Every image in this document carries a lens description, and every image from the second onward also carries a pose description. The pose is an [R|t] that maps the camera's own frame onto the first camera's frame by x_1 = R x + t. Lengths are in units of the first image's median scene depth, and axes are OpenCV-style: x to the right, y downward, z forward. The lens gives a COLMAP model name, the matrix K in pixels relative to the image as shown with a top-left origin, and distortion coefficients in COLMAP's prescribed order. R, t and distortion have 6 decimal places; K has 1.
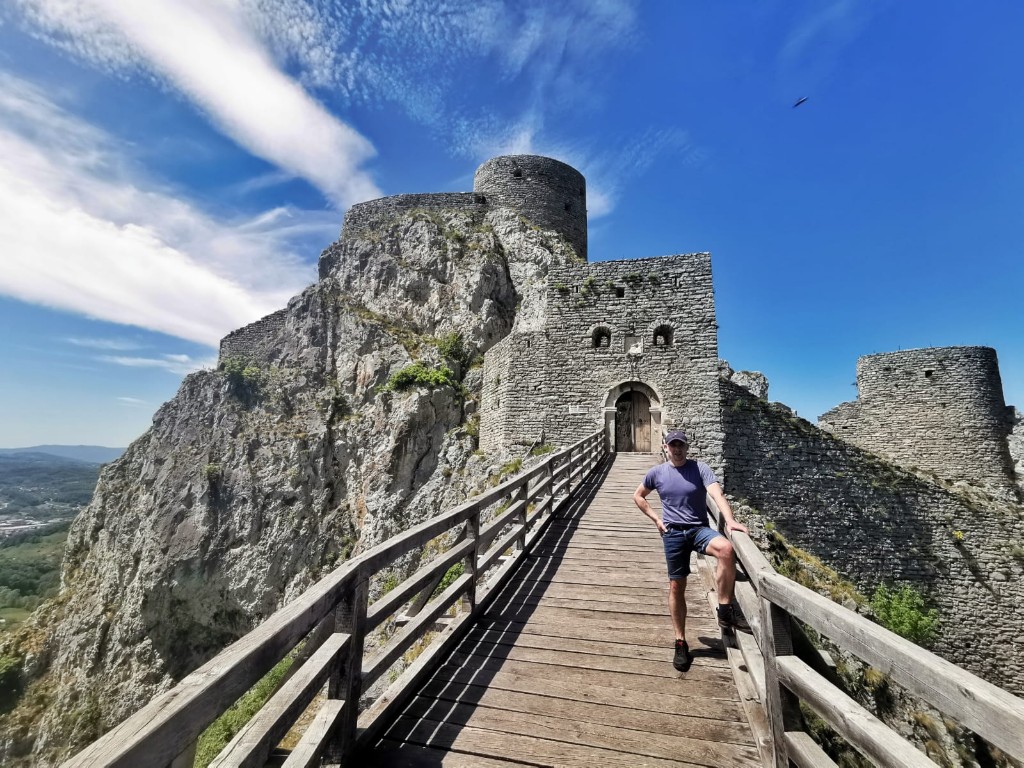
lens RADIAL K [[480.2, 0, 512.0], [0, 480.2, 384.0], [0, 0, 1]] dist [0.001931, 0.000275]
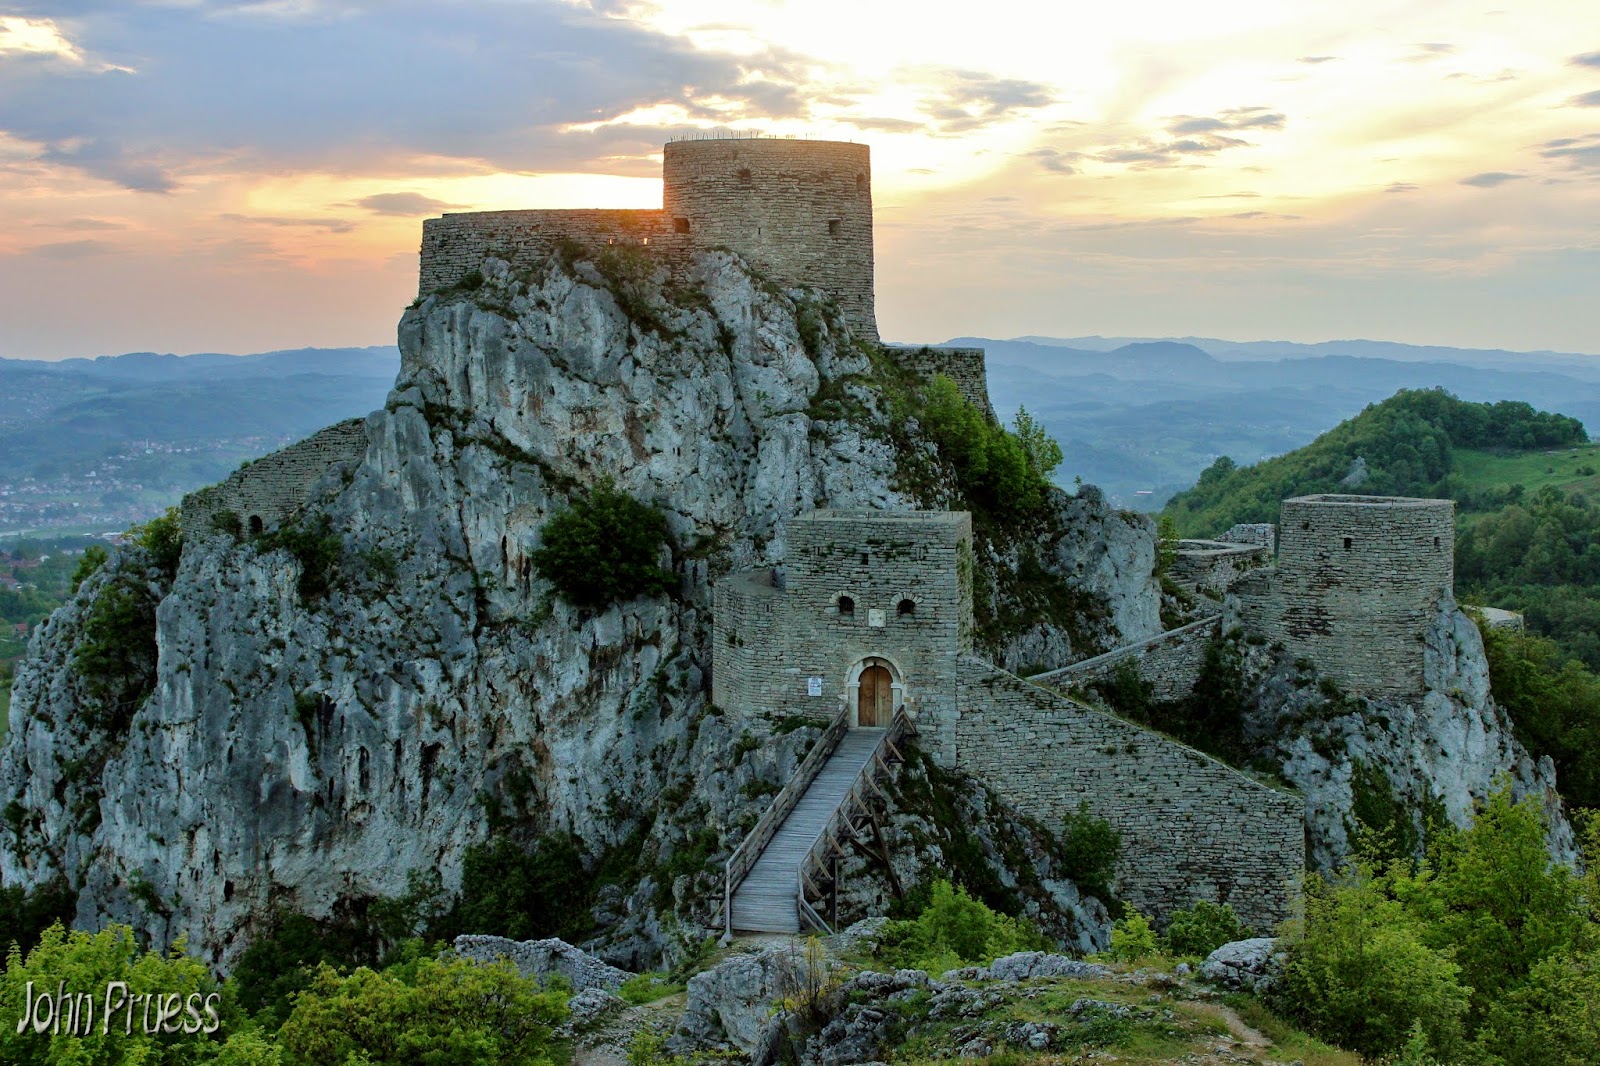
lens RADIAL K [[2246.6, 0, 800.0], [0, 2246.6, 533.0], [0, 0, 1]] dist [-0.072855, -0.015568]
pose [[0.999028, -0.037178, 0.023685, -0.000621], [0.029522, 0.963290, 0.266834, -0.894524], [-0.032736, -0.265875, 0.963451, -2.024448]]
